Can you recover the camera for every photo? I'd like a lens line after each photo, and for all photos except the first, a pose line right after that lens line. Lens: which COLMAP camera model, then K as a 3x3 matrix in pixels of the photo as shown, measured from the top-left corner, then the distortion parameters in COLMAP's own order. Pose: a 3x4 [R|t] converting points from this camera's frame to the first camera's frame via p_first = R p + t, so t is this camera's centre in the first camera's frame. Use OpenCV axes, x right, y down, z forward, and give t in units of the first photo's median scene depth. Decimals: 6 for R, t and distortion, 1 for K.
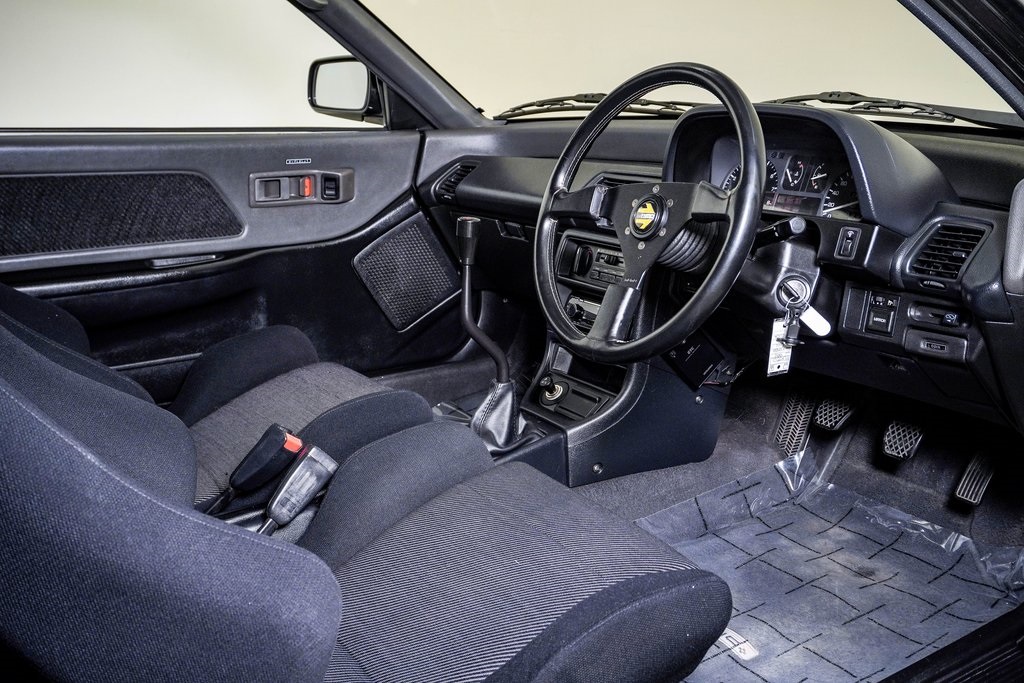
lens RADIAL K [[1018.6, 0, 510.6], [0, 1018.6, 348.6], [0, 0, 1]] dist [-0.011494, 0.000000]
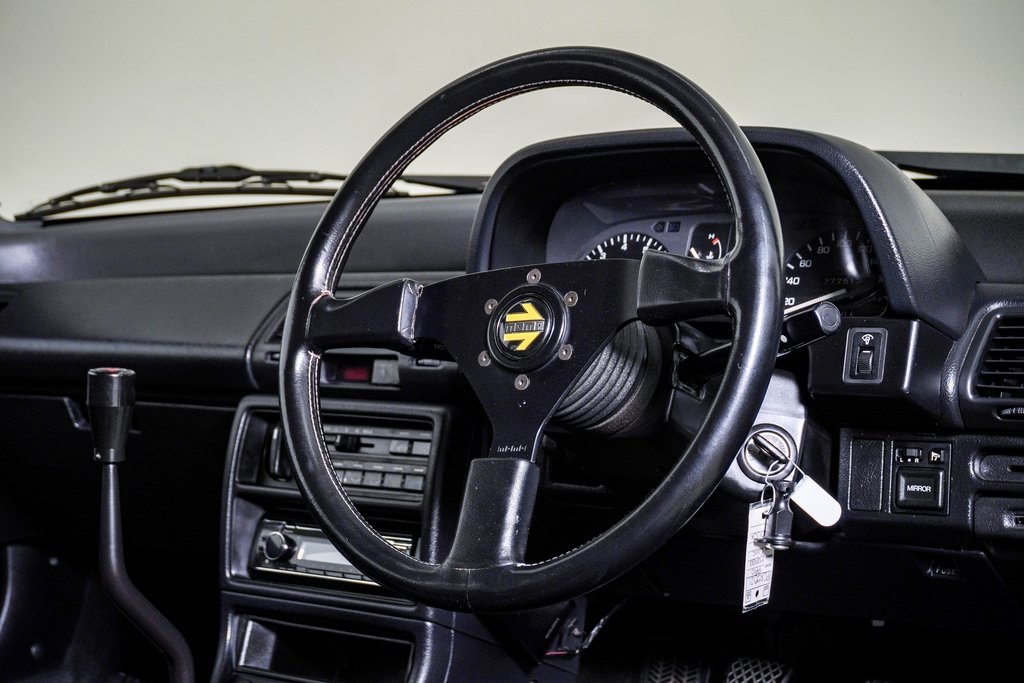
lens RADIAL K [[1711.0, 0, 508.7], [0, 1711.0, 338.2], [0, 0, 1]] dist [-0.007635, 0.000000]
pose [[0.929898, -0.047429, 0.364746, -0.191281], [0.113748, 0.980122, -0.162546, 0.018321], [-0.349786, 0.192641, 0.916809, 0.183018]]
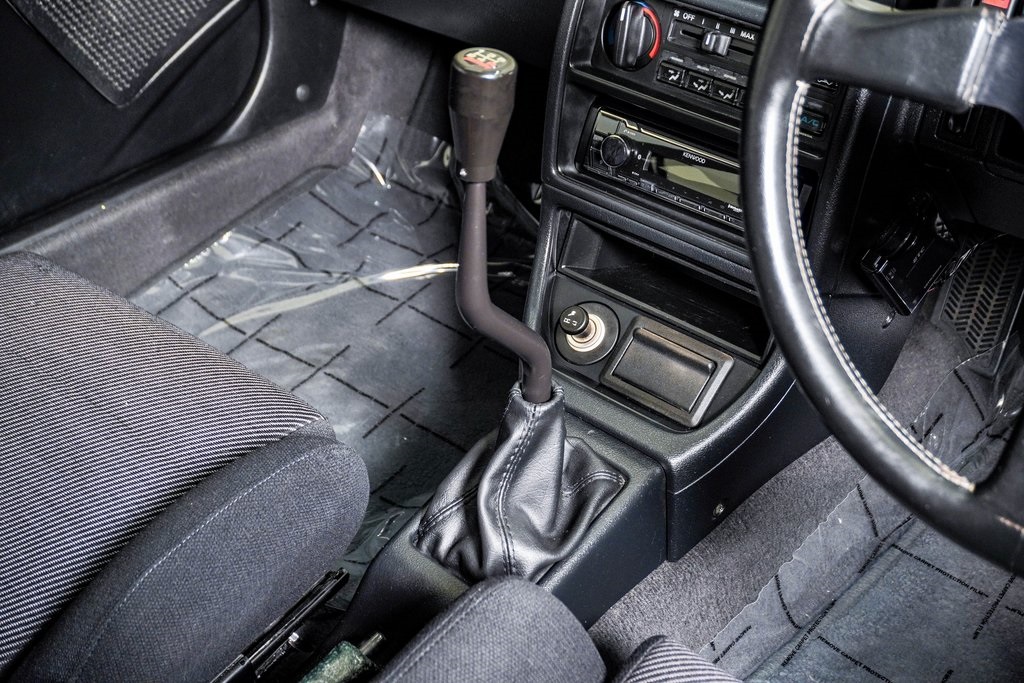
lens RADIAL K [[1317.1, 0, 509.3], [0, 1317.1, 340.1], [0, 0, 1]] dist [0.040605, 0.000000]
pose [[0.956520, -0.157626, 0.245406, -0.184796], [0.057506, 0.926794, 0.371142, -0.238707], [-0.285942, -0.340893, 0.895561, 0.630179]]
